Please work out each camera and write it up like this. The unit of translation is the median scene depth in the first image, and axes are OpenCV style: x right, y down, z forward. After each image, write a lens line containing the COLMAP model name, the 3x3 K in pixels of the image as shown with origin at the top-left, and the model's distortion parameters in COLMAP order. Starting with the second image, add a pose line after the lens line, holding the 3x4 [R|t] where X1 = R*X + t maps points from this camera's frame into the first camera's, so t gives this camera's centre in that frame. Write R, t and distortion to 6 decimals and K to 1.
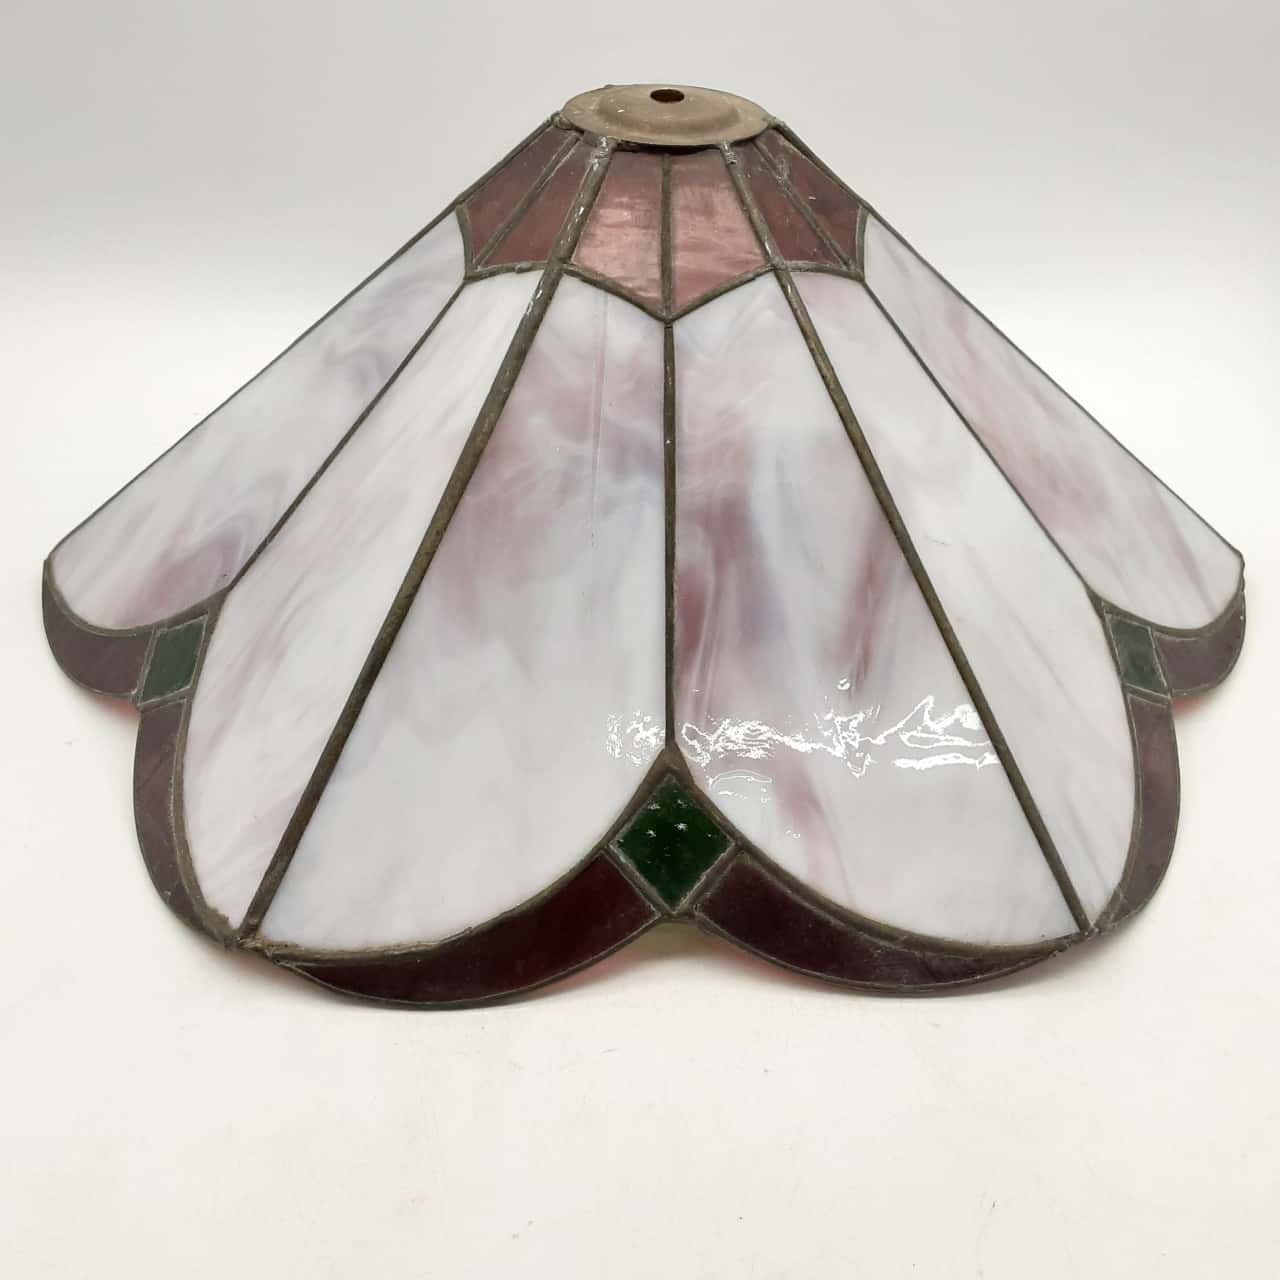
lens RADIAL K [[1404.1, 0, 680.8], [0, 1404.1, 638.7], [0, 0, 1]] dist [0.135825, -0.185330]
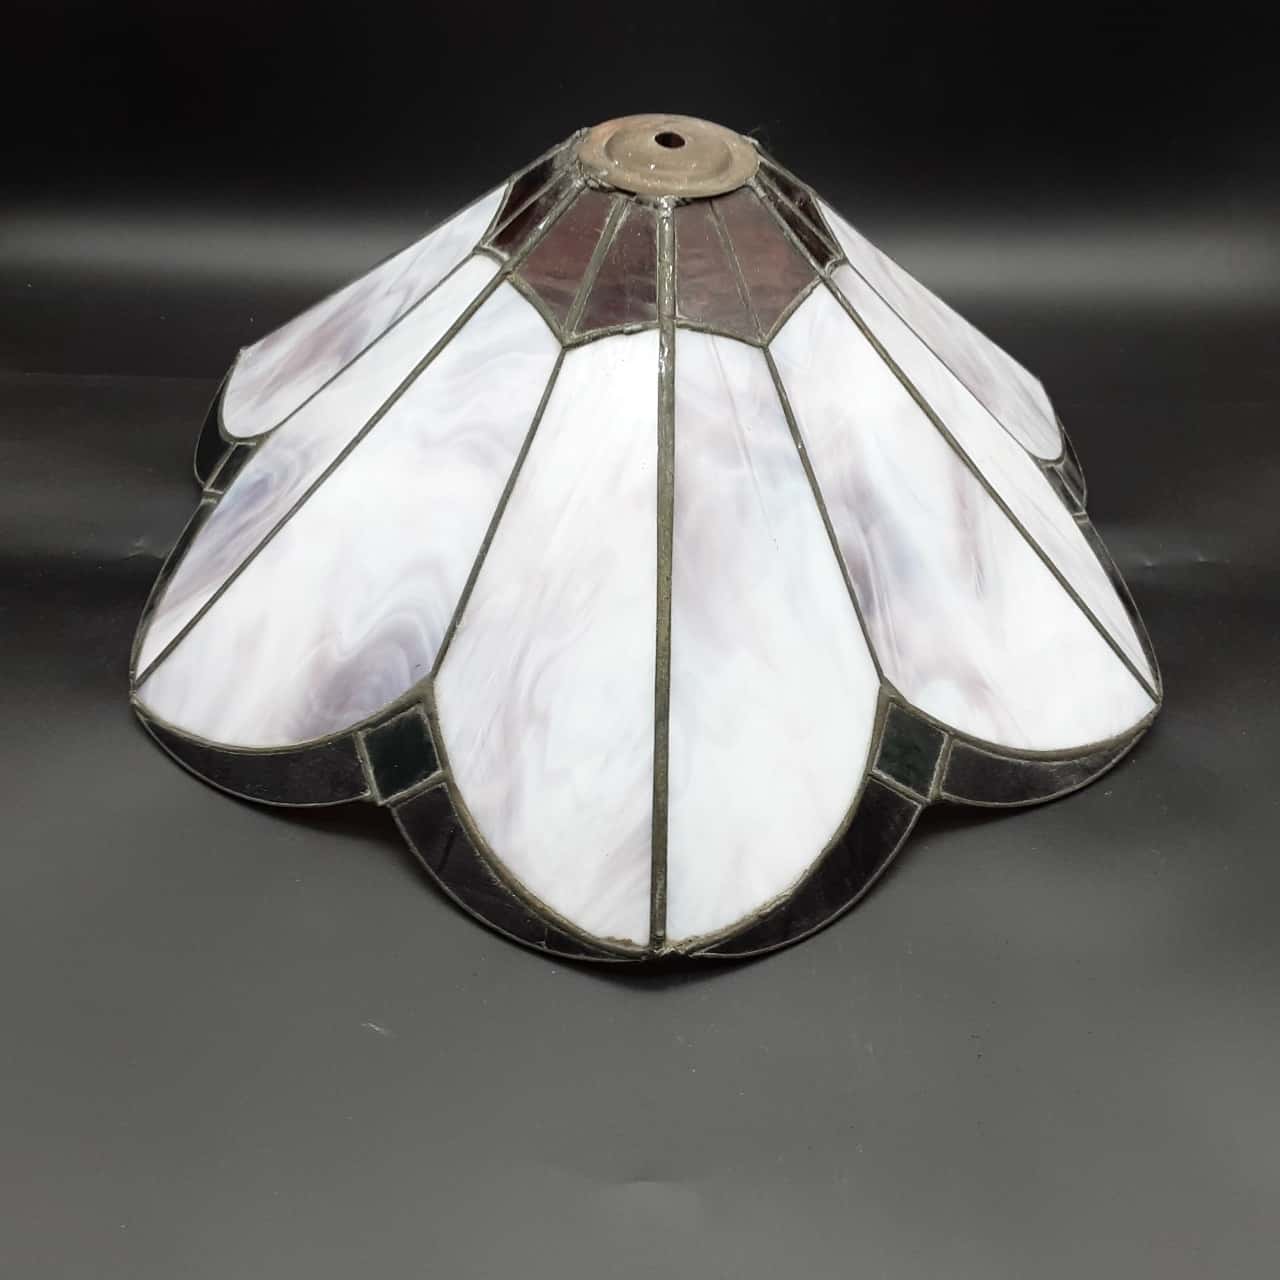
lens RADIAL K [[1404.1, 0, 680.8], [0, 1404.1, 638.7], [0, 0, 1]] dist [0.135825, -0.185330]
pose [[0.865965, -0.330531, 0.375305, -0.597343], [0.261490, 0.938953, 0.223584, -0.277343], [-0.426296, -0.095478, 0.899531, -0.063846]]
